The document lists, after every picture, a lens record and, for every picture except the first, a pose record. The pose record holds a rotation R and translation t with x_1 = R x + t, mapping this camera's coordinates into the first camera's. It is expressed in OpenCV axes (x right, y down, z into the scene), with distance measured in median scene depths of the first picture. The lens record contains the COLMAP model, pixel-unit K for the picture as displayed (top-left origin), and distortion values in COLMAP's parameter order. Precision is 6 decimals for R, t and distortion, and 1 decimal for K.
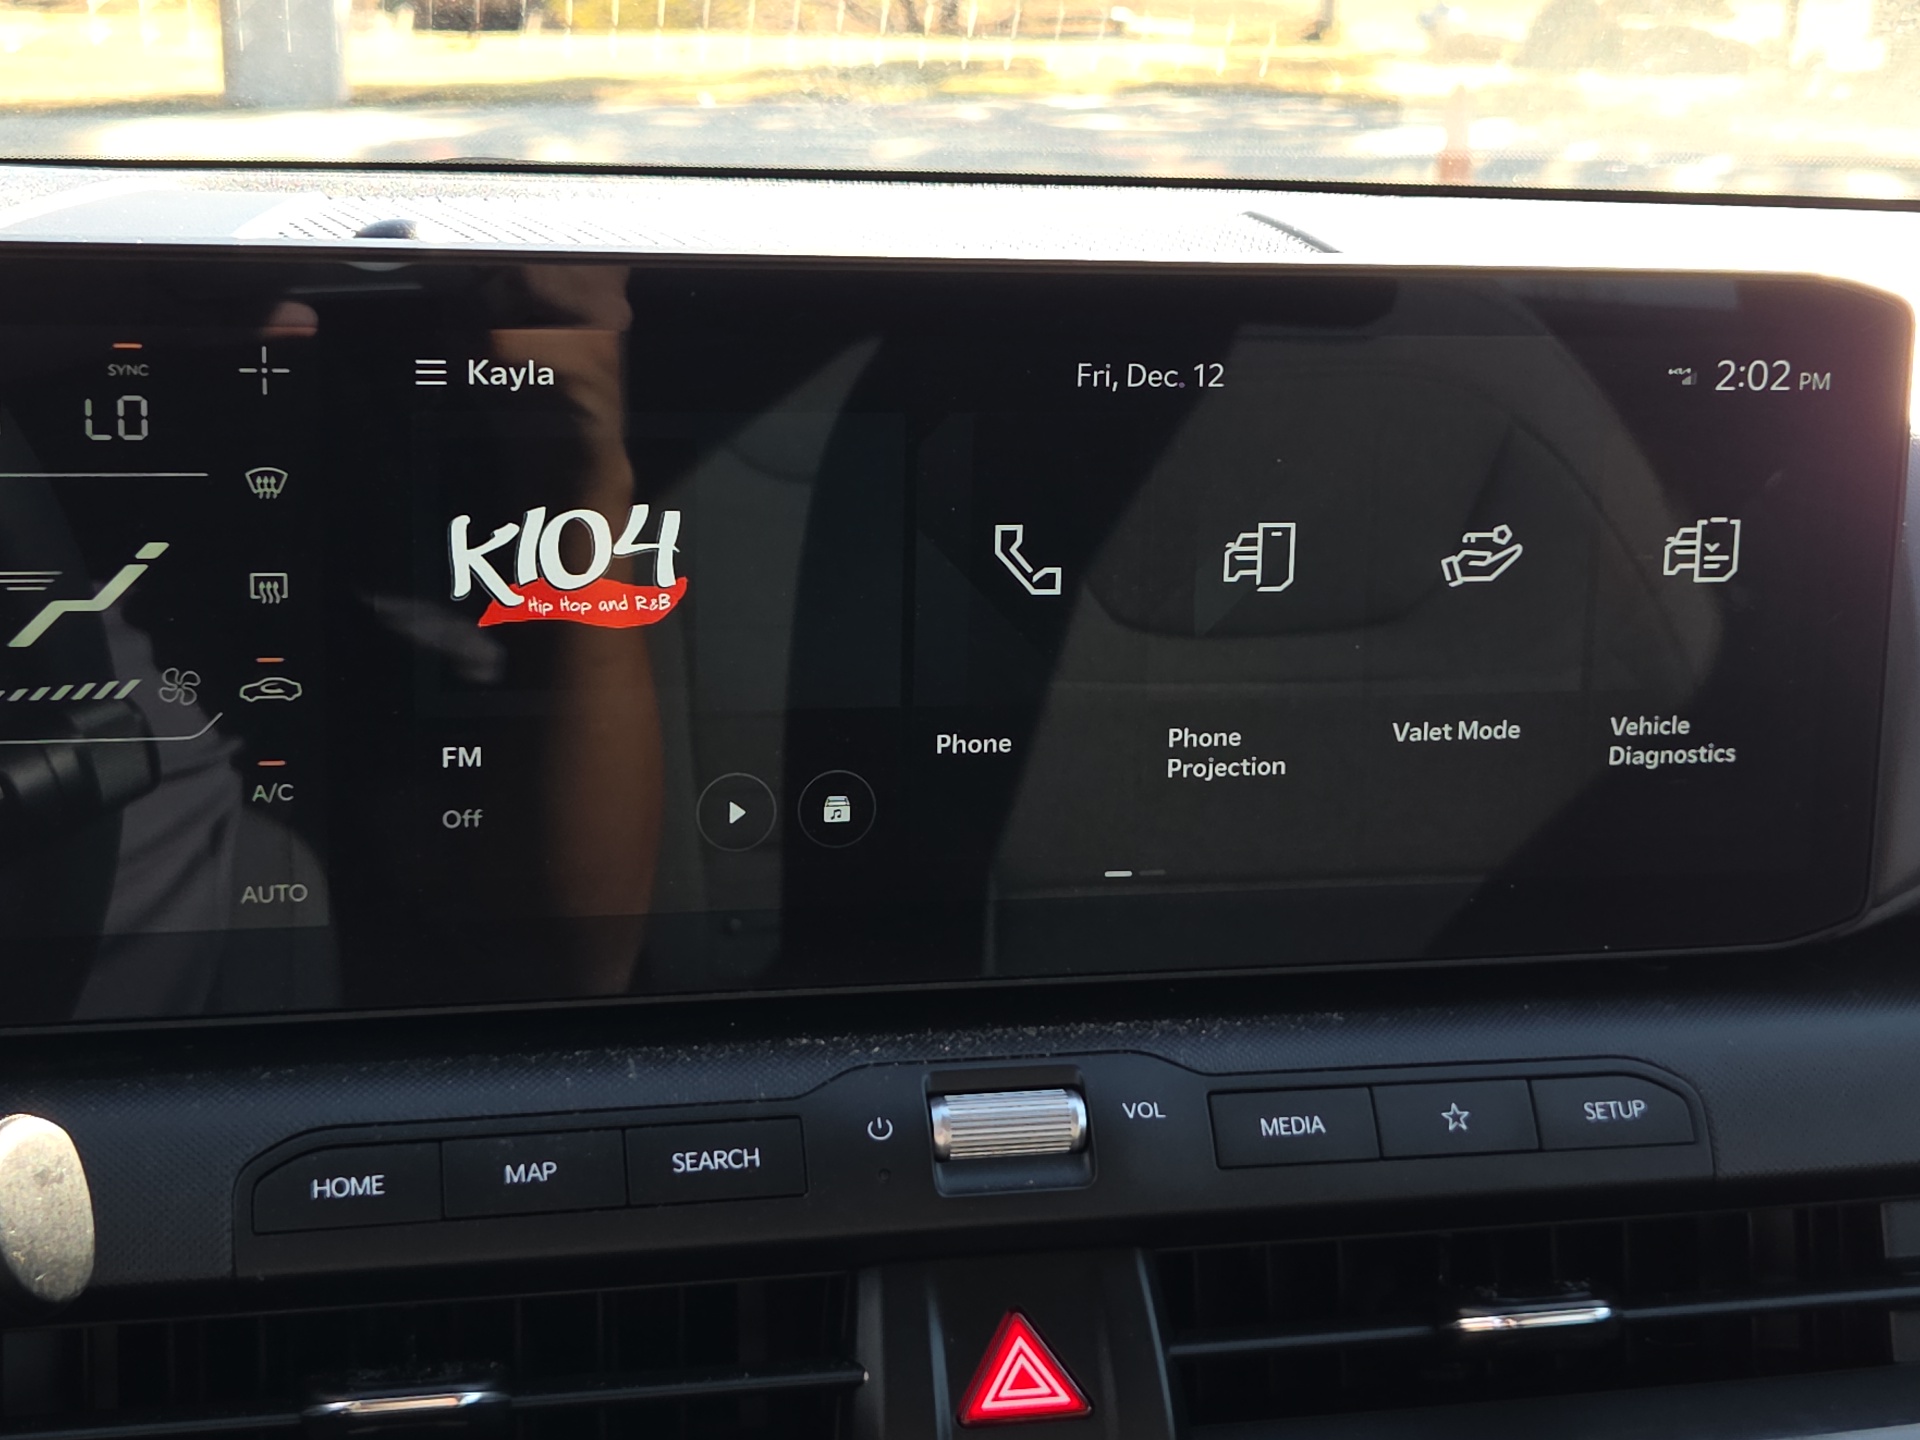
lens RADIAL K [[2981.3, 0, 962.1], [0, 2981.3, 665.8], [0, 0, 1]] dist [0.081903, -0.085734]
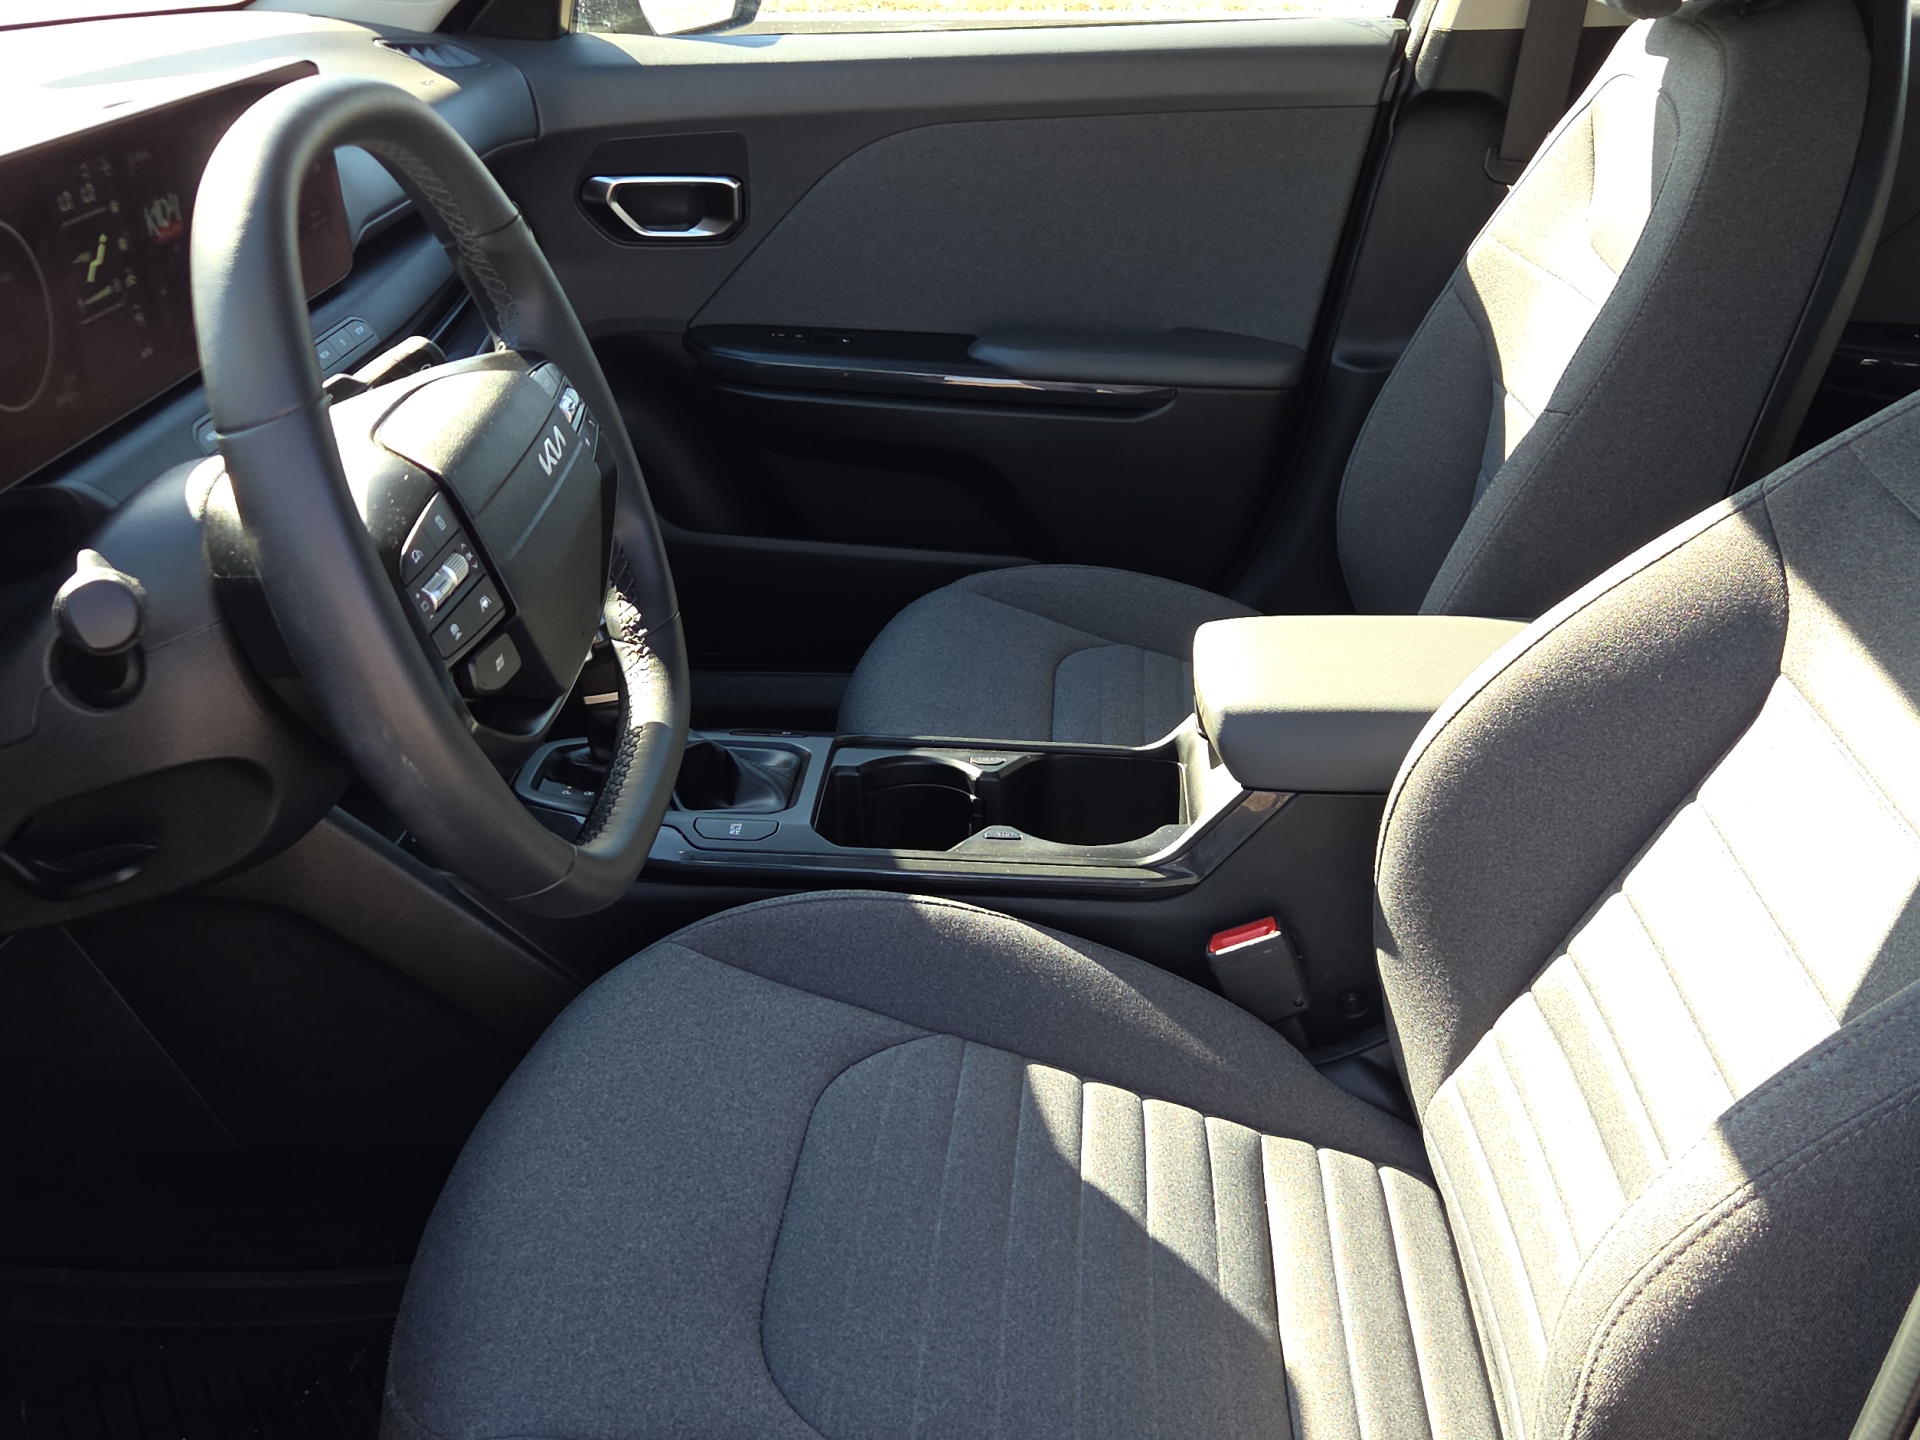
lens RADIAL K [[2080.1, 0, 958.4], [0, 2080.1, 688.7], [0, 0, 1]] dist [0.097589, -0.157777]
pose [[0.286607, -0.406003, 0.867766, -1.879637], [0.230334, 0.908398, 0.348939, -0.155665], [-0.929948, 0.099867, 0.353869, -0.410565]]
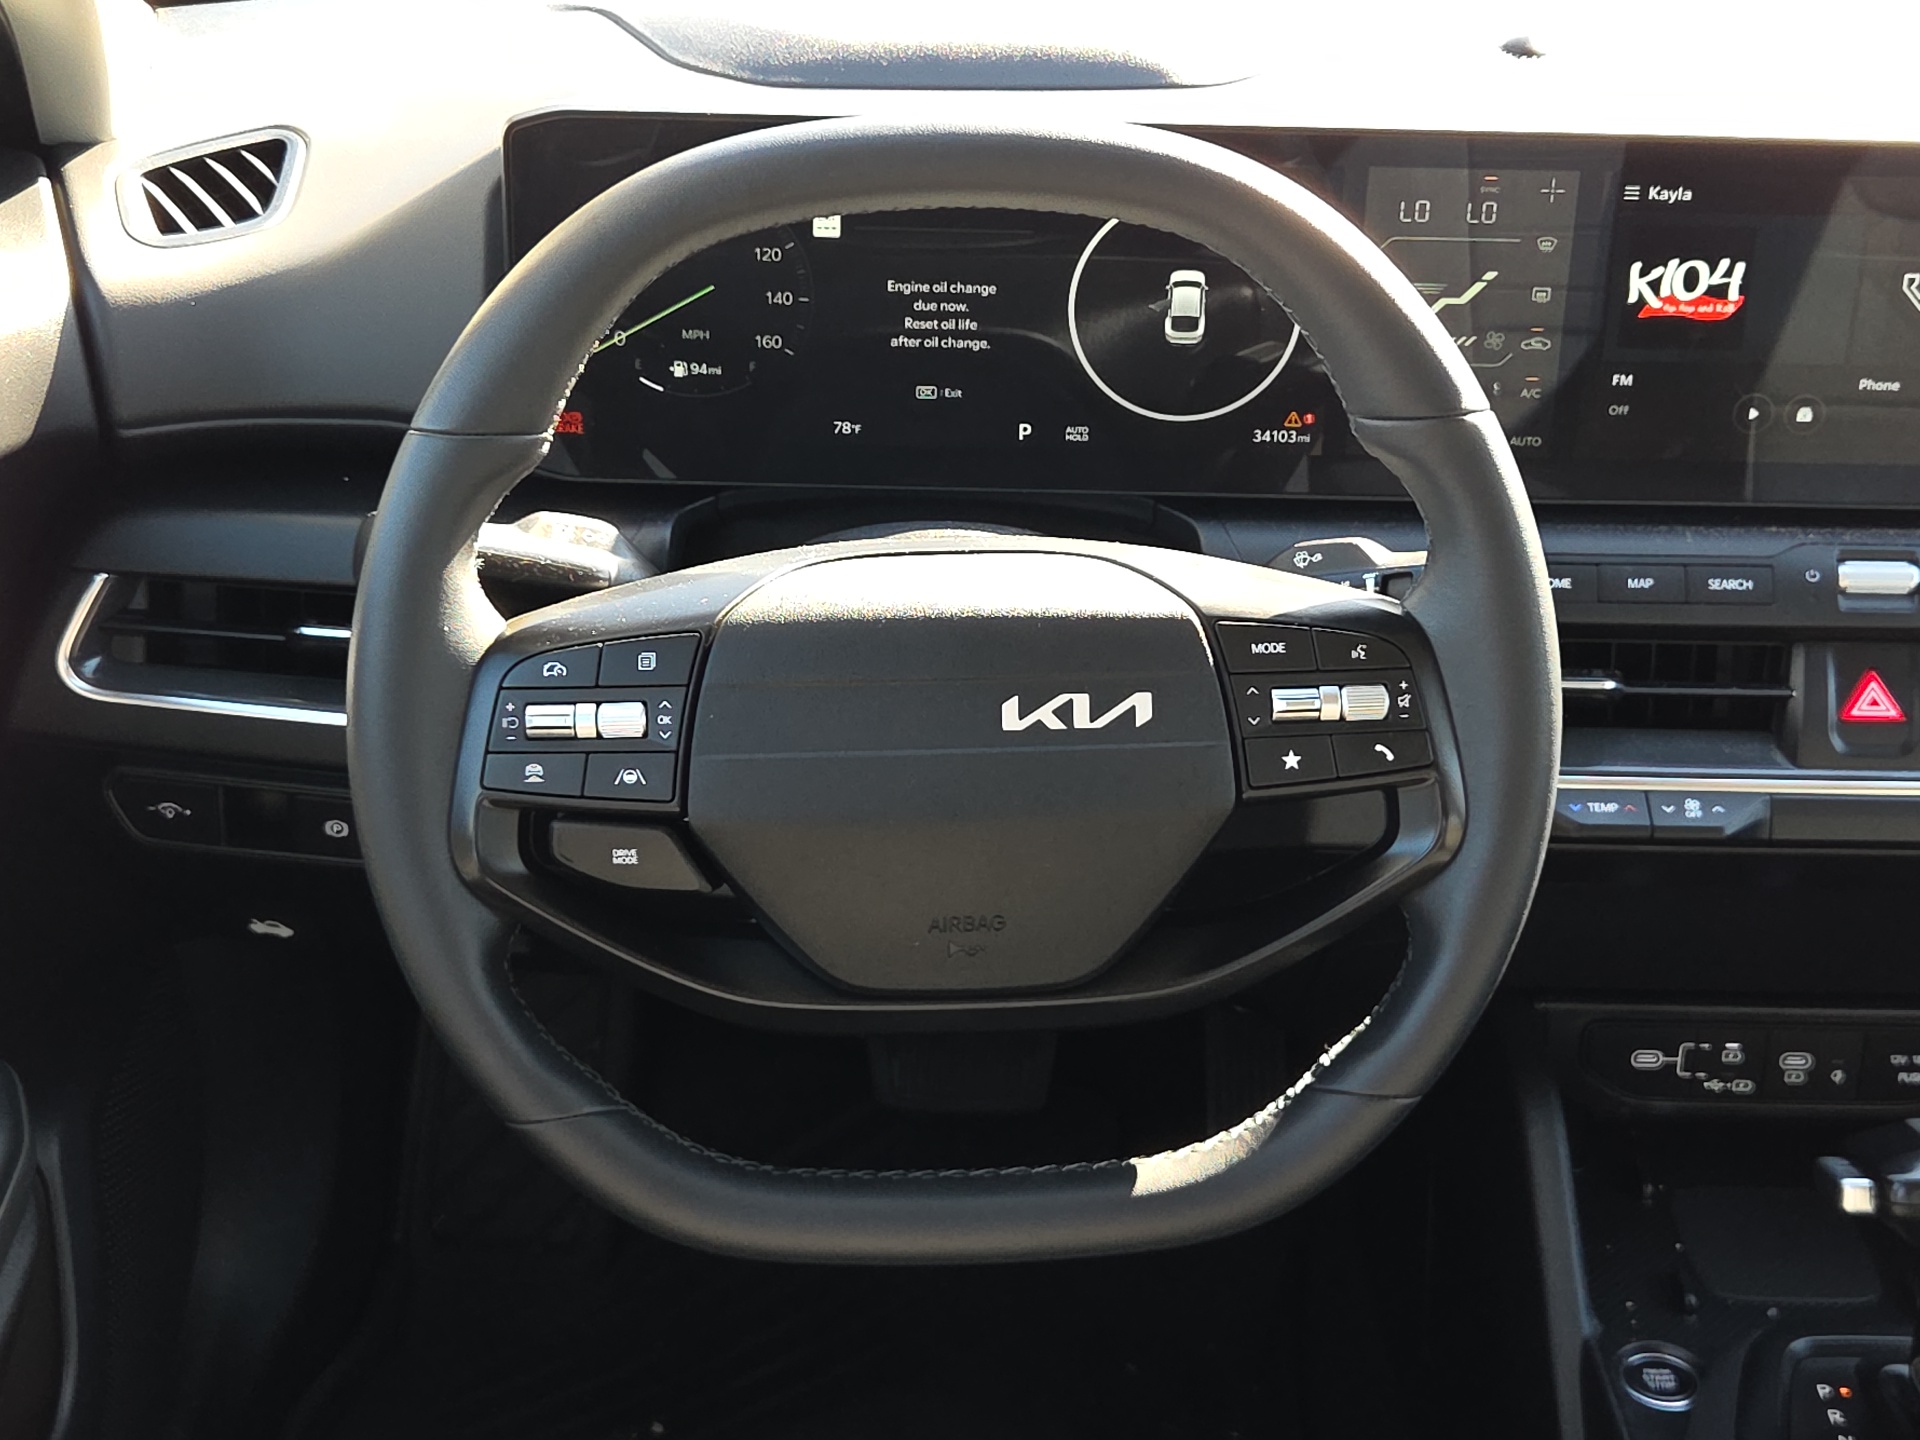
lens RADIAL K [[2916.2, 0, 981.4], [0, 2916.2, 692.7], [0, 0, 1]] dist [0.140147, -0.439661]
pose [[0.979347, 0.082712, -0.184493, -0.207811], [-0.044806, 0.978591, 0.200877, -0.143231], [0.197158, -0.188462, 0.962087, -1.051724]]
